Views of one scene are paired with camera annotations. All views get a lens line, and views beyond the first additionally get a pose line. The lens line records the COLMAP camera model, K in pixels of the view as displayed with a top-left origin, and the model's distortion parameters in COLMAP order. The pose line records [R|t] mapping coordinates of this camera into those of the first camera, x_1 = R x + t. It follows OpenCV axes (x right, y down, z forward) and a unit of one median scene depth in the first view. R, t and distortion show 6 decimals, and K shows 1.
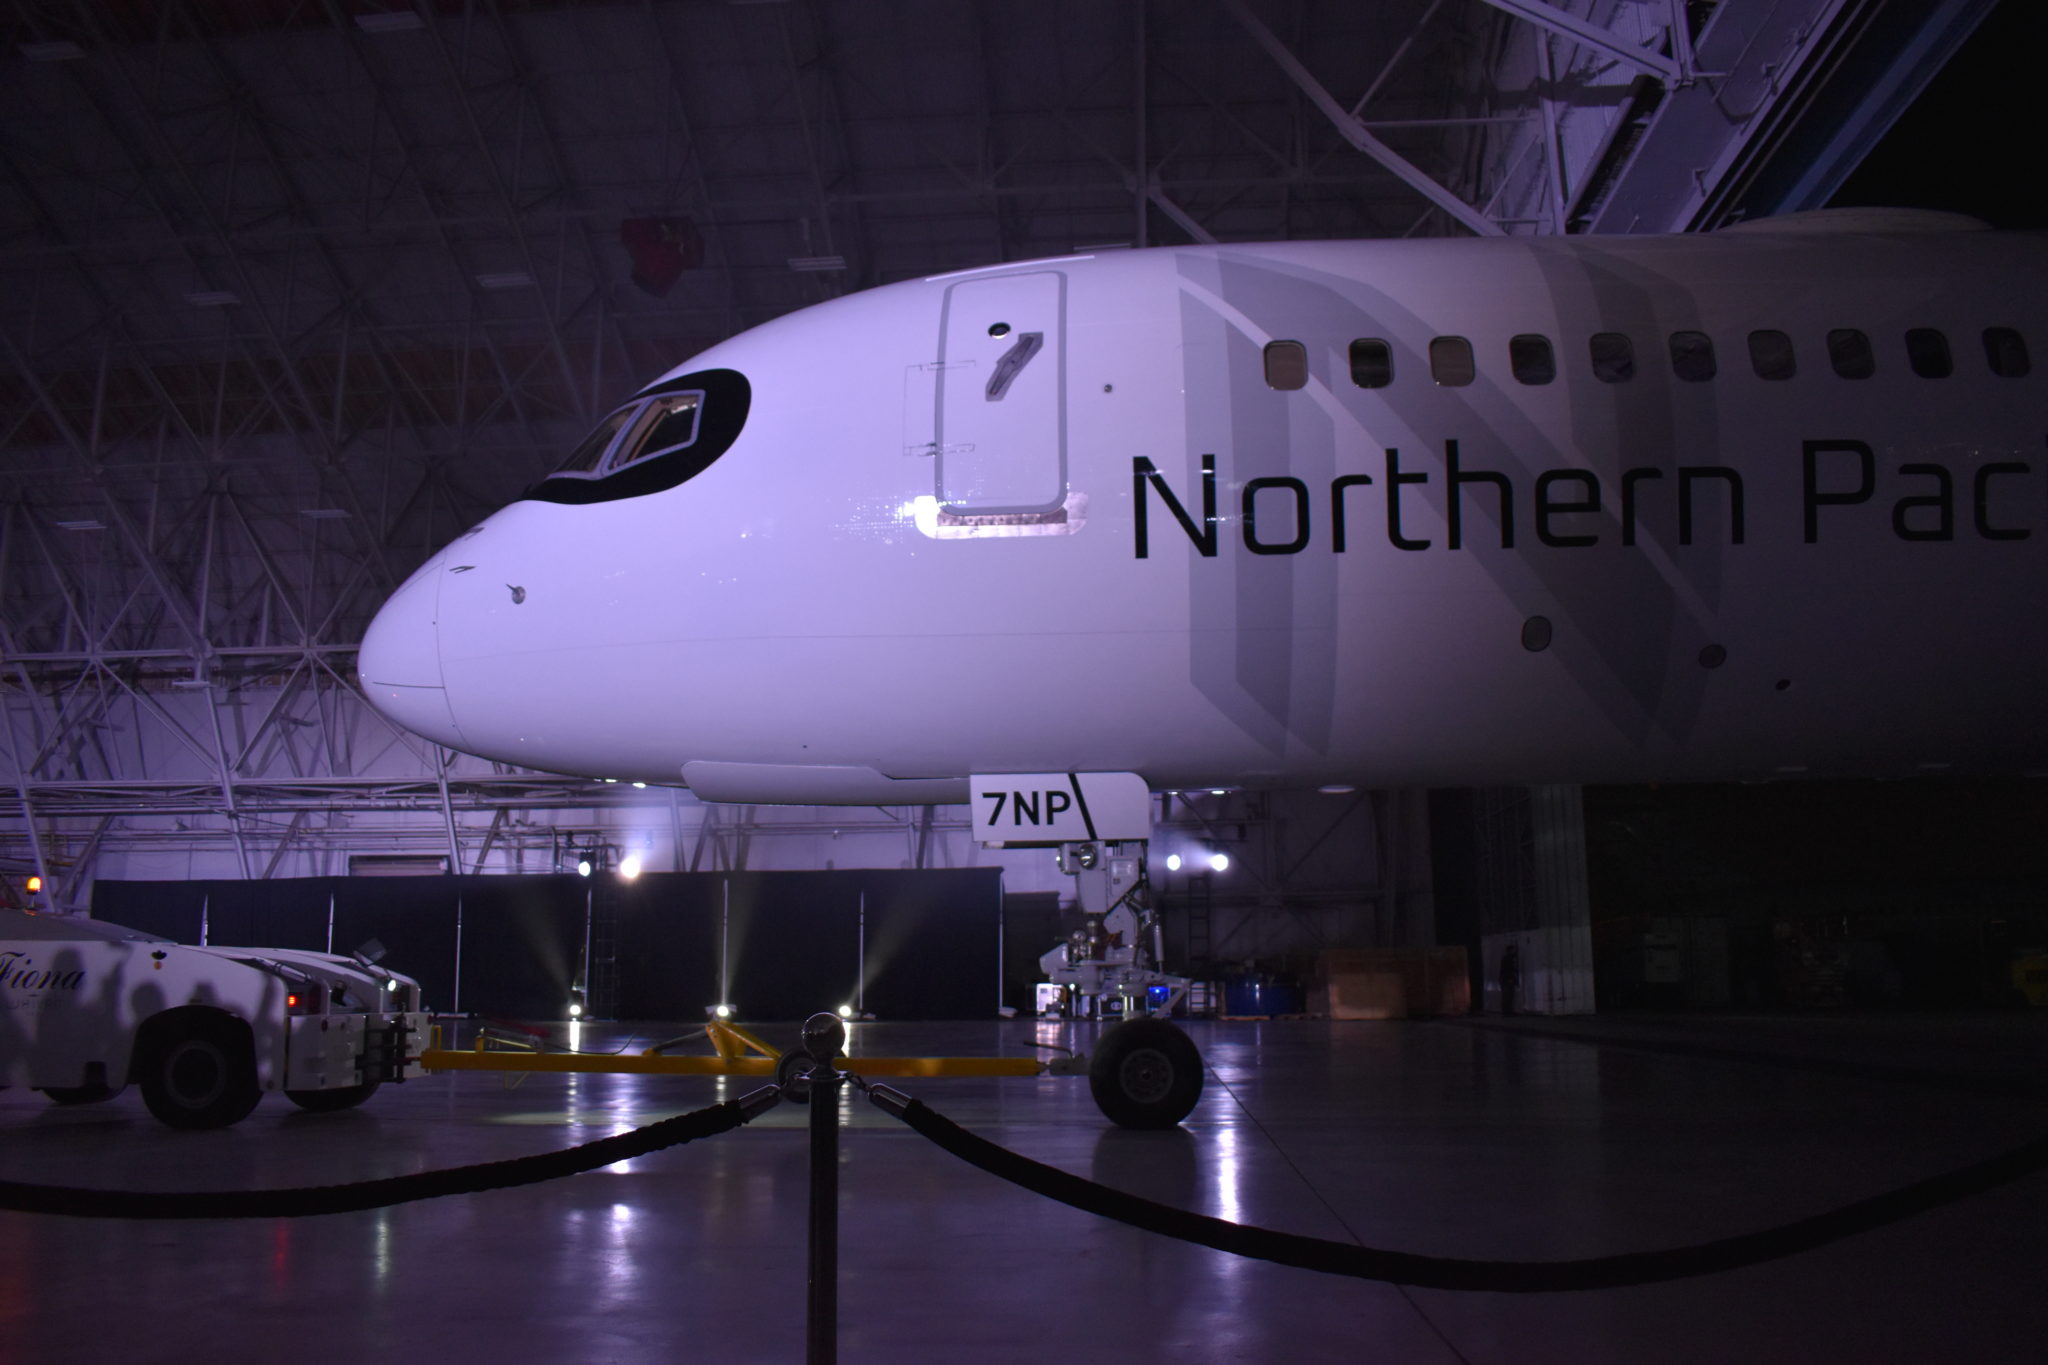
lens RADIAL K [[1587.0, 0, 1024.0], [0, 1587.0, 682.5], [0, 0, 1]] dist [-0.081161, 0.004862]
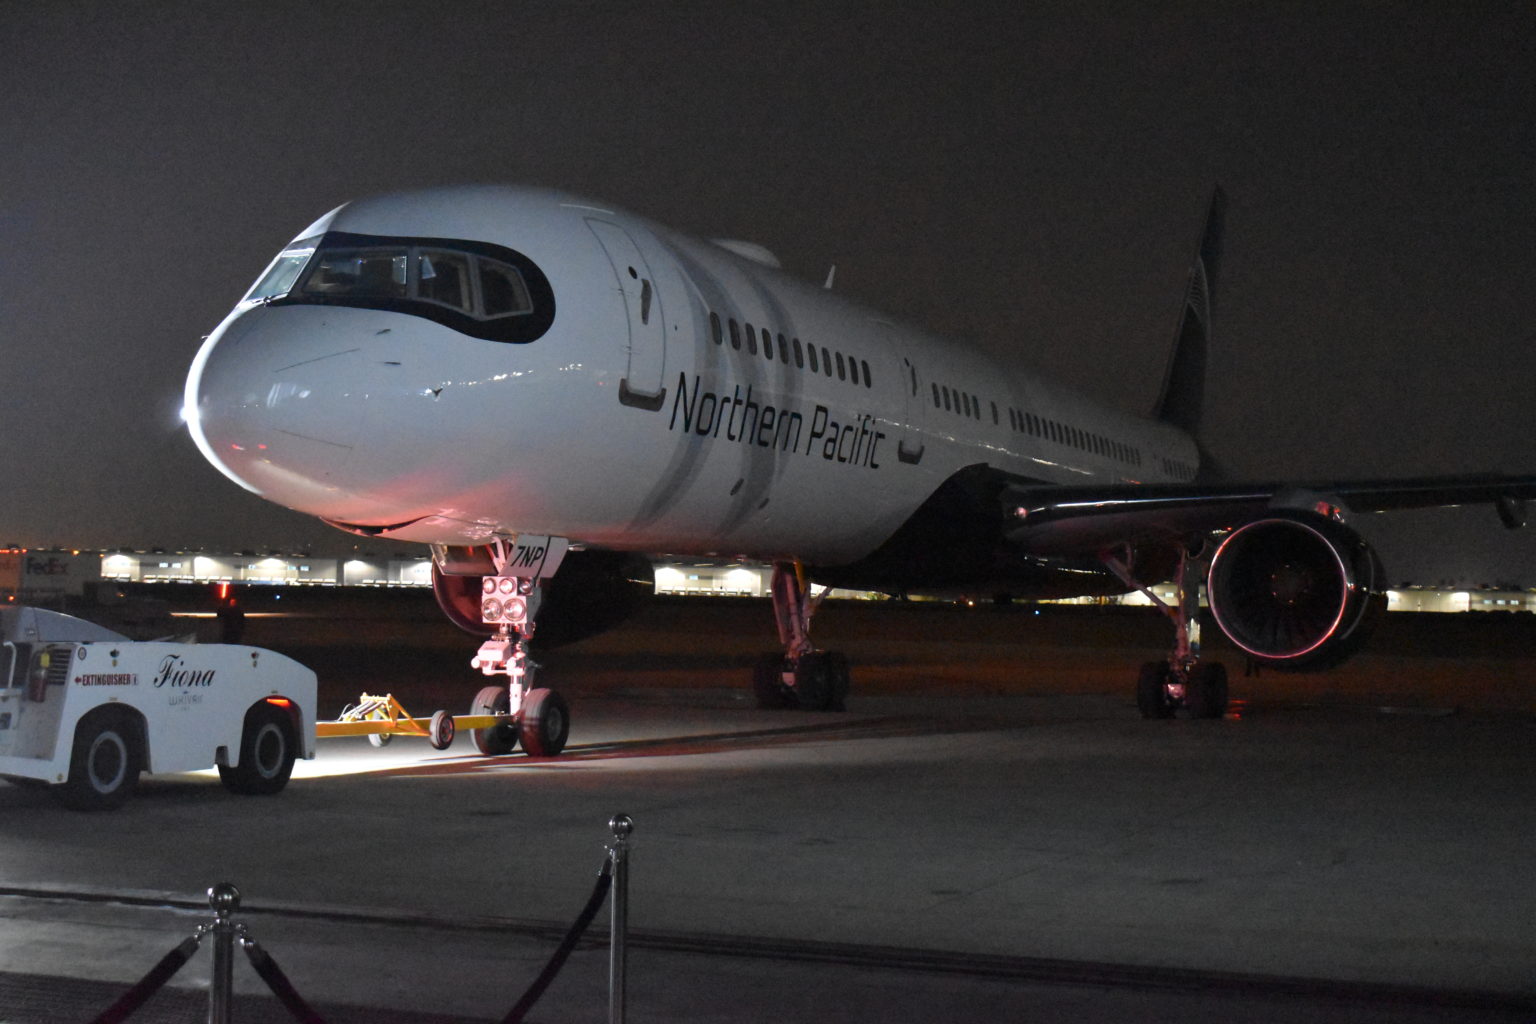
lens RADIAL K [[2366.8, 0, 768.0], [0, 2366.8, 512.0], [0, 0, 1]] dist [0.009741, -0.071505]
pose [[0.318869, 0.057079, 0.946078, -2.353306], [-0.205441, 0.978616, 0.010200, -0.038903], [-0.925266, -0.197616, 0.323777, 0.046695]]
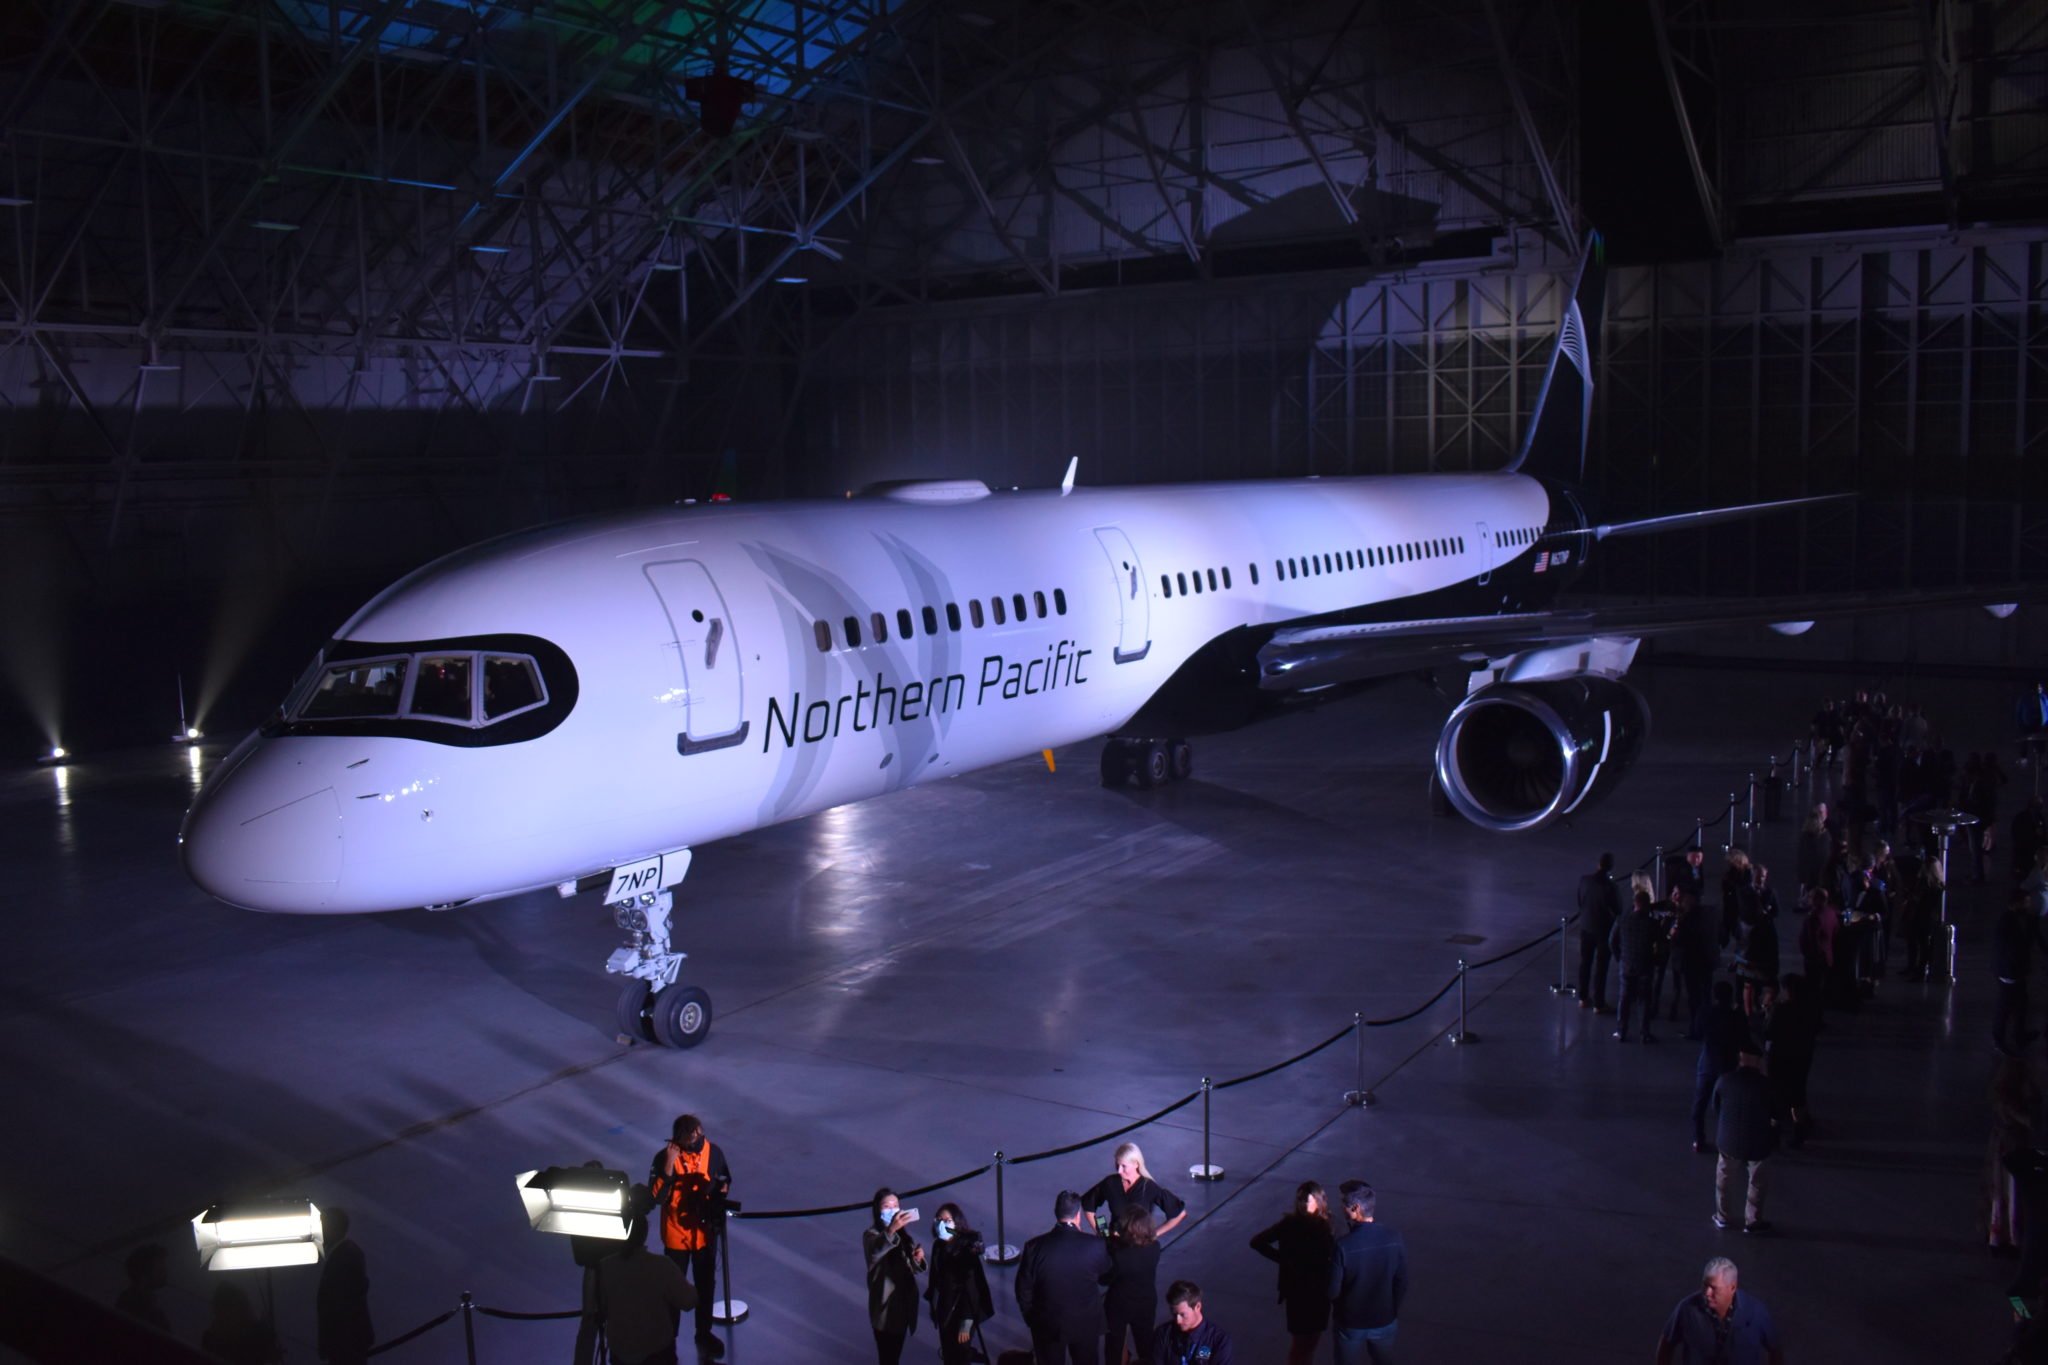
lens RADIAL K [[1801.9, 0, 1024.0], [0, 1801.9, 682.5], [0, 0, 1]] dist [-0.009058, -0.001578]
pose [[0.500043, -0.104911, 0.859622, -1.513302], [-0.147906, 0.967704, 0.204138, -0.612475], [-0.853277, -0.229221, 0.468377, -0.171387]]
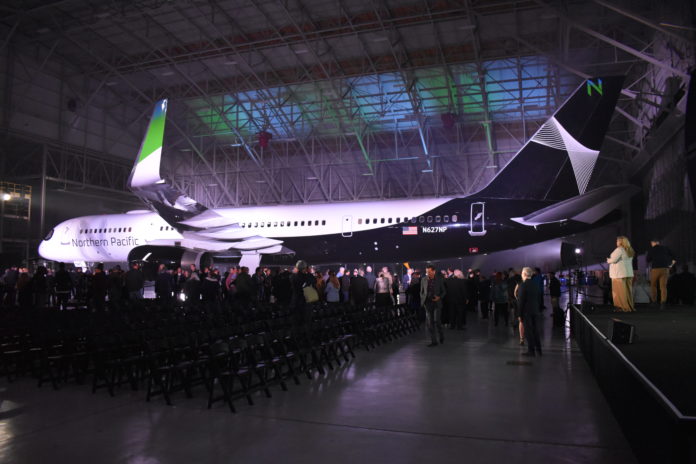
lens RADIAL K [[539.3, 0, 348.0], [0, 539.3, 232.0], [0, 0, 1]] dist [-0.081161, 0.004862]
pose [[0.955352, -0.016034, -0.295033, 3.571948], [0.058034, 0.989259, 0.134157, -0.660306], [0.289713, -0.145289, 0.946022, -2.485499]]
